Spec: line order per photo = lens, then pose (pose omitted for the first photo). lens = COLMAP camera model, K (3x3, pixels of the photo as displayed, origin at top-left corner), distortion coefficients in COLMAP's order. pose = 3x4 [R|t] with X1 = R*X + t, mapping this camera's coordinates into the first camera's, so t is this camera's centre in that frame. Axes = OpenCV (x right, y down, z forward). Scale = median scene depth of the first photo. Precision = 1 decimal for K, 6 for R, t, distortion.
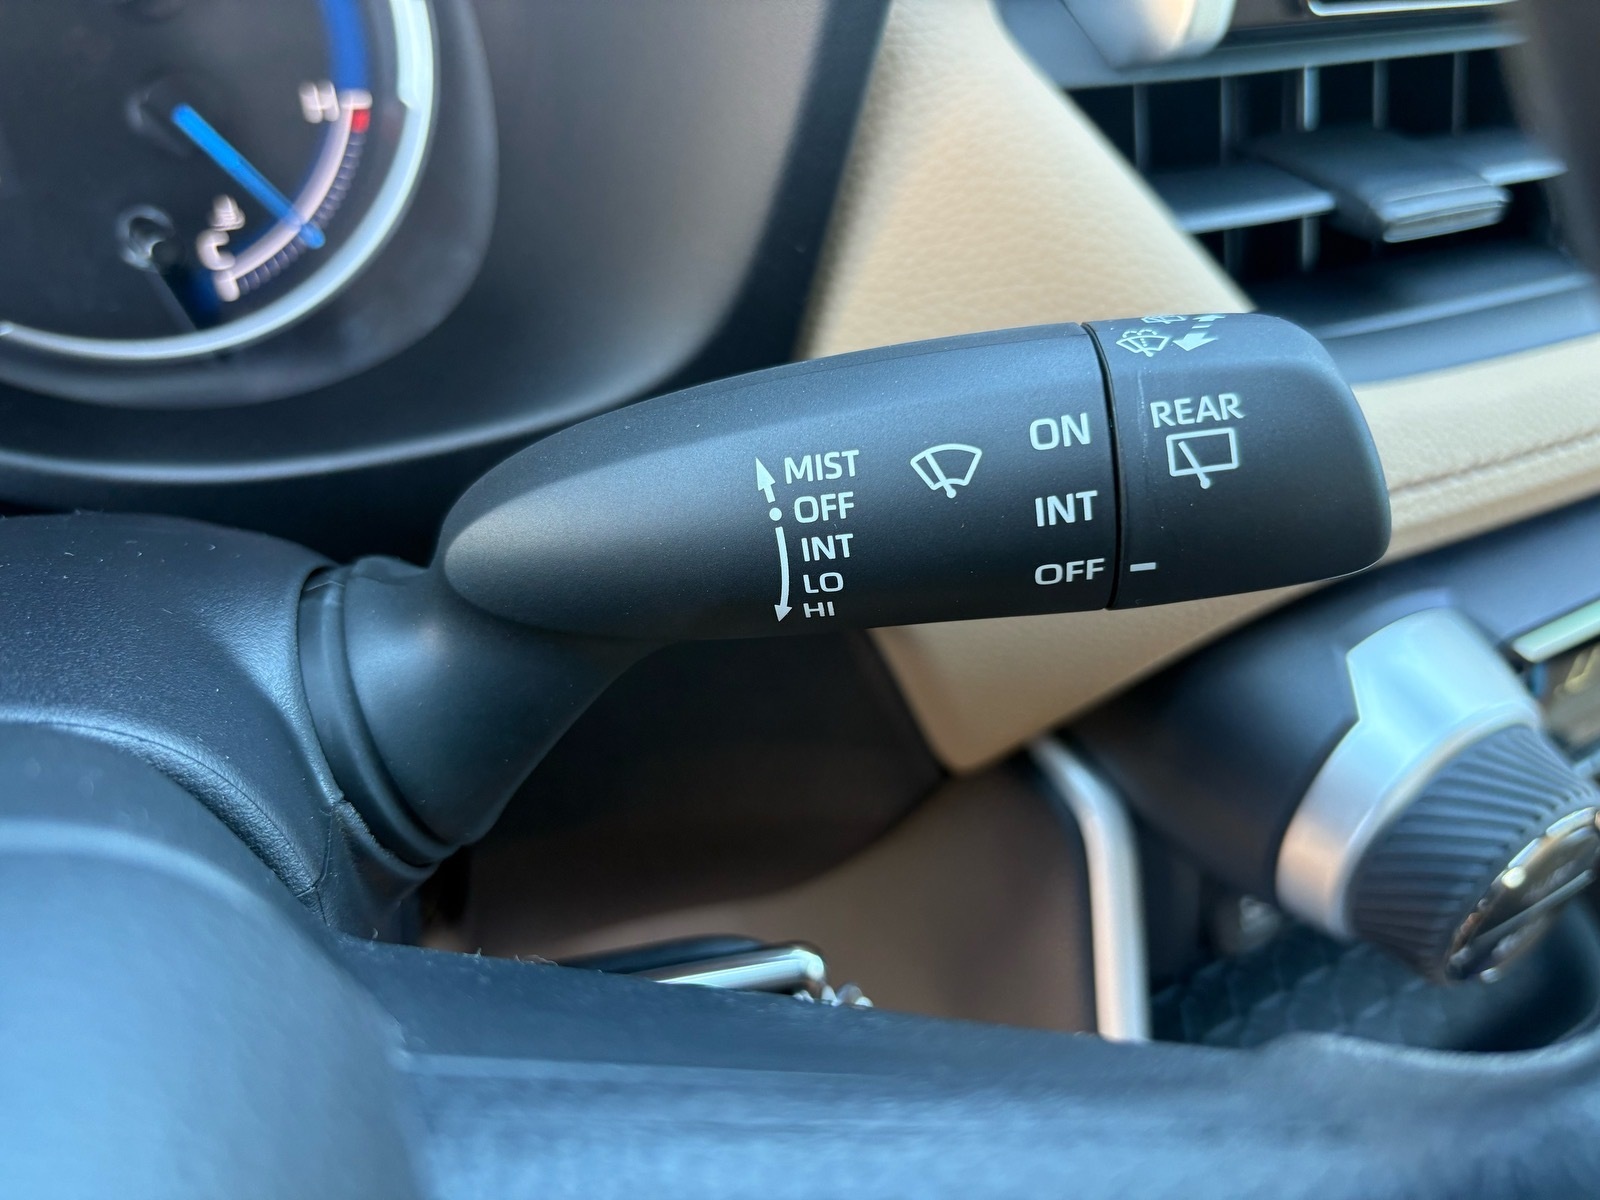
lens RADIAL K [[1217.4, 0, 801.2], [0, 1217.4, 625.3], [0, 0, 1]] dist [0.015864, -0.017173]
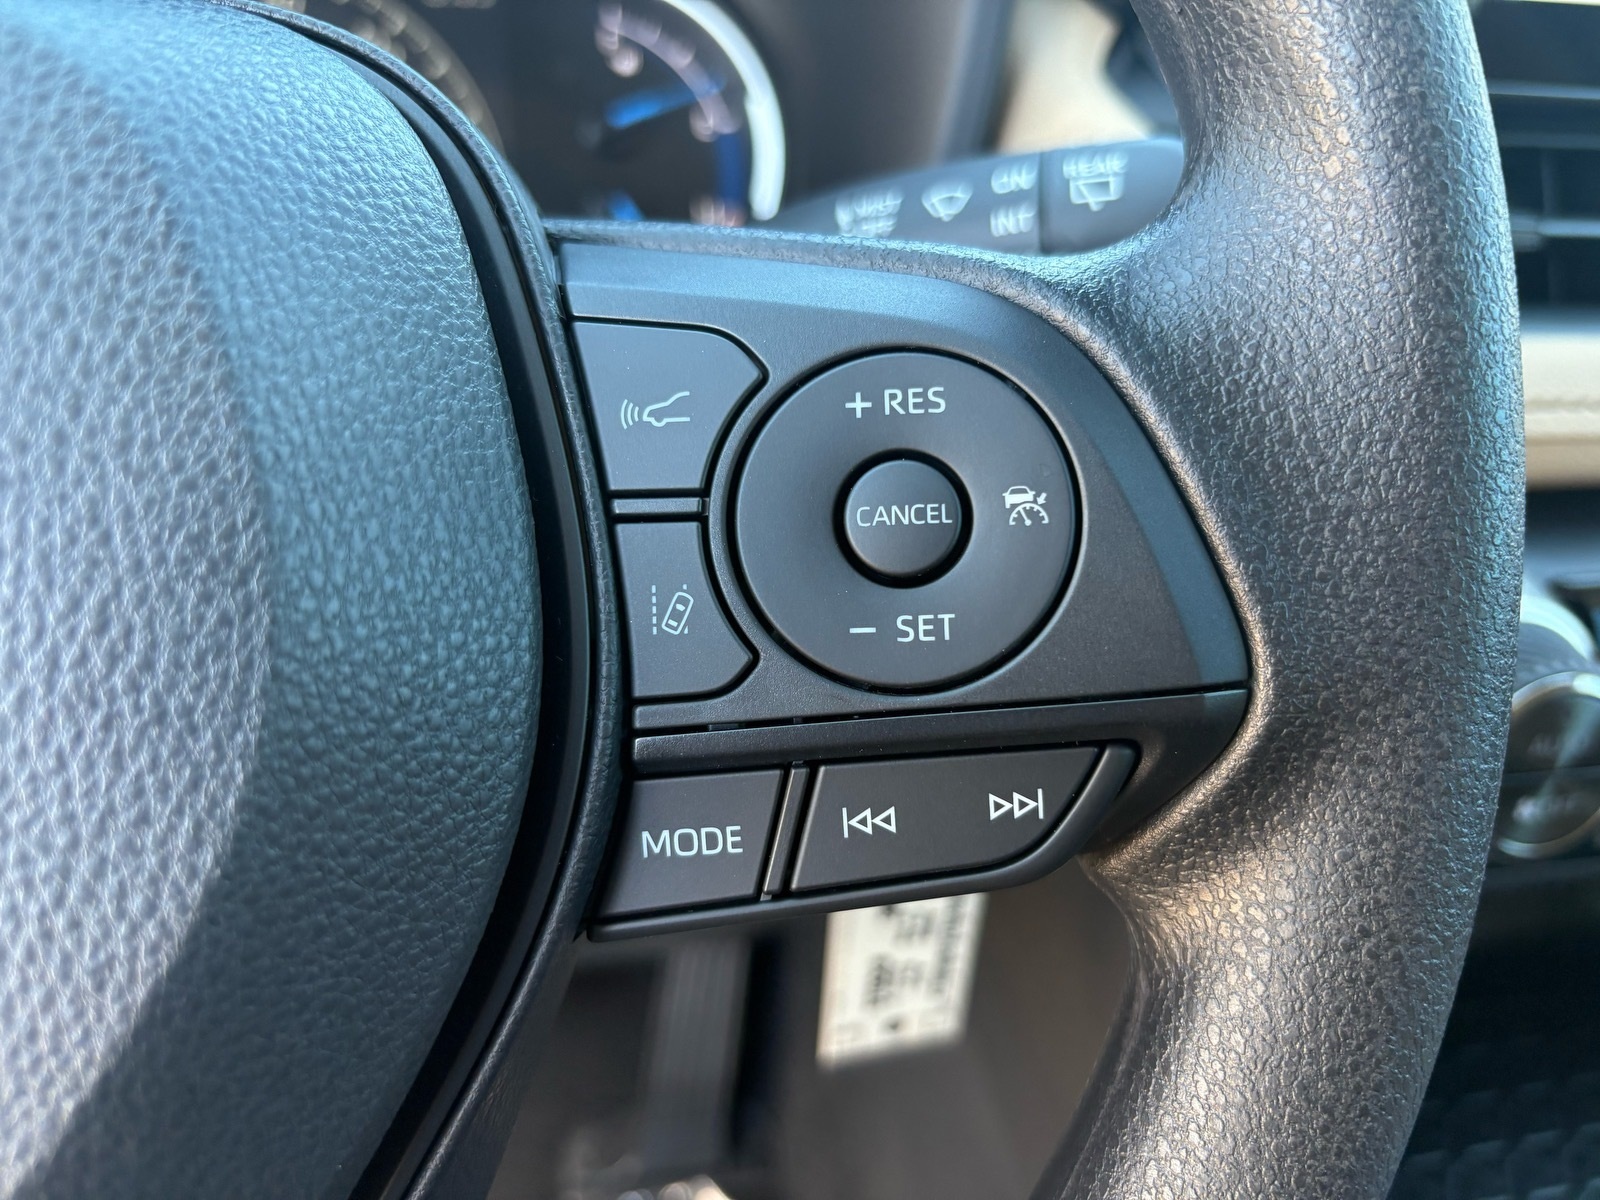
lens RADIAL K [[1310.4, 0, 801.5], [0, 1310.4, 618.6], [0, 0, 1]] dist [-0.036427, -0.004036]
pose [[0.949173, 0.072653, -0.306256, 0.363145], [-0.161557, 0.947502, -0.275935, 0.645615], [0.270130, 0.311387, 0.911080, -0.354618]]
